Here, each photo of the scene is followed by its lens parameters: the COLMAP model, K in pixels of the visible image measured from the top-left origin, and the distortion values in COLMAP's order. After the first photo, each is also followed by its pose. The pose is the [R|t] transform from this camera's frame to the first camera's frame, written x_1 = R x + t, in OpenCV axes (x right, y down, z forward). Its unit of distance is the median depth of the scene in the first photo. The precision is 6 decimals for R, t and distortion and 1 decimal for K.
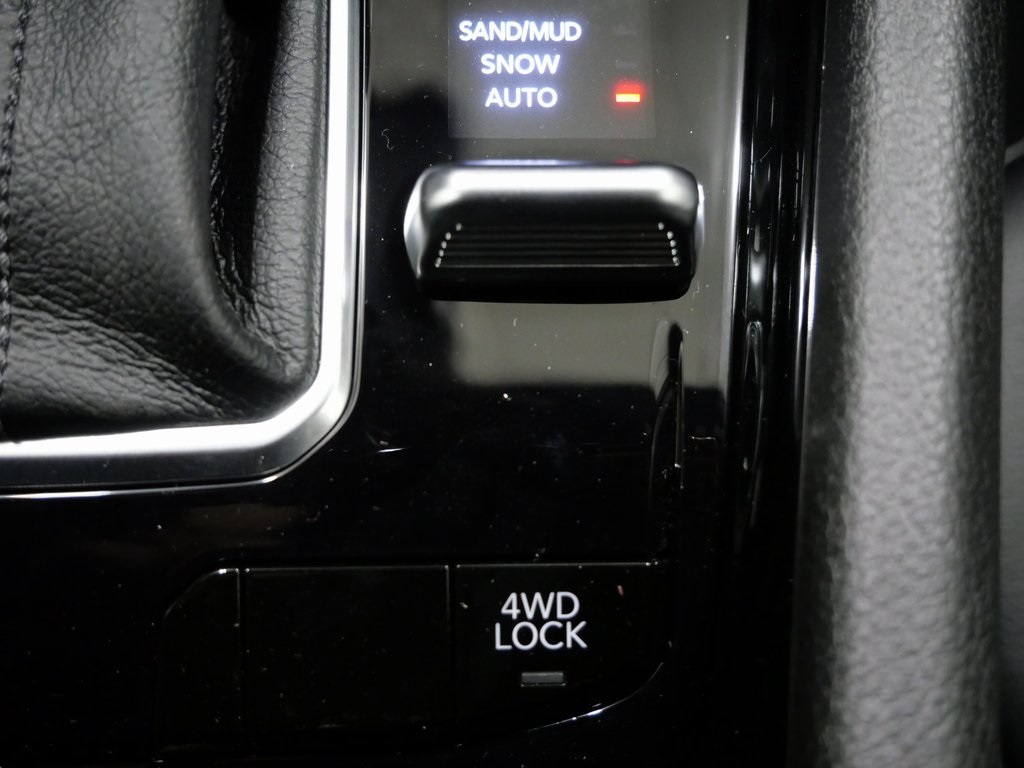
lens RADIAL K [[1323.1, 0, 512.6], [0, 1323.1, 383.8], [0, 0, 1]] dist [0.016972, 0.000000]
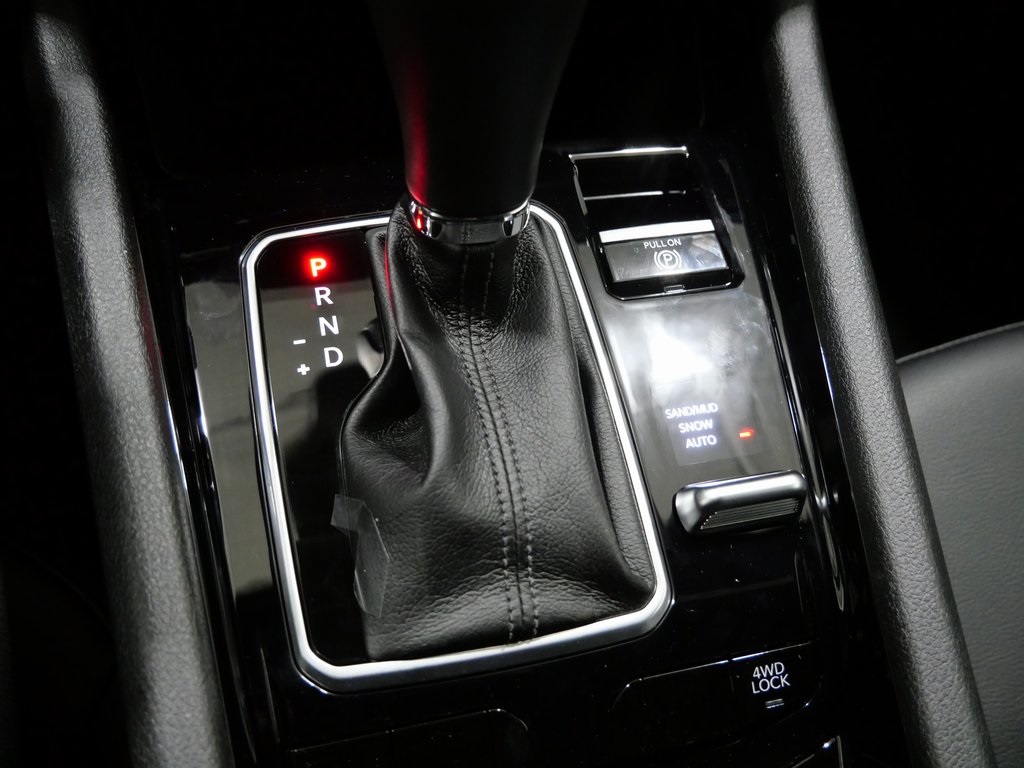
lens RADIAL K [[1007.0, 0, 513.0], [0, 1007.0, 383.4], [0, 0, 1]] dist [-0.007964, 0.000000]
pose [[0.973250, -0.130839, 0.188851, -0.686801], [0.150596, 0.984087, -0.094310, -0.226846], [-0.173507, 0.120227, 0.977467, -0.689996]]
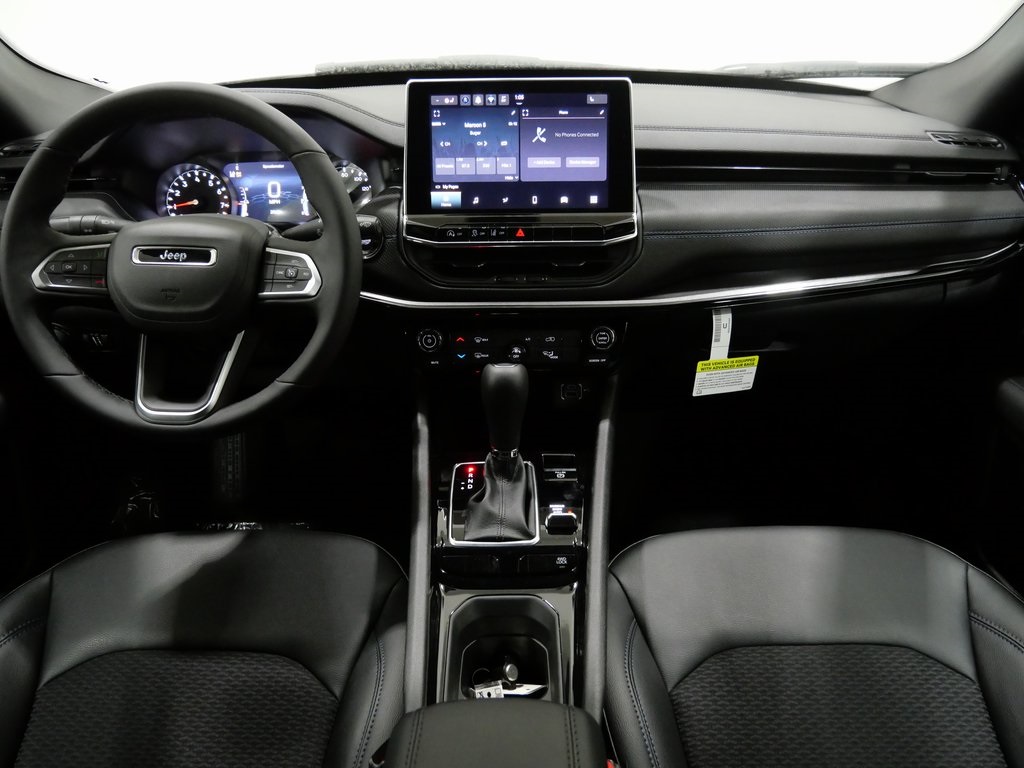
lens RADIAL K [[743.7, 0, 509.4], [0, 743.7, 387.3], [0, 0, 1]] dist [-0.059401, 0.012116]
pose [[0.999544, -0.018335, -0.023999, -0.197440], [0.000626, 0.807036, -0.590502, 2.256195], [0.030194, 0.590217, 0.806679, -3.853210]]
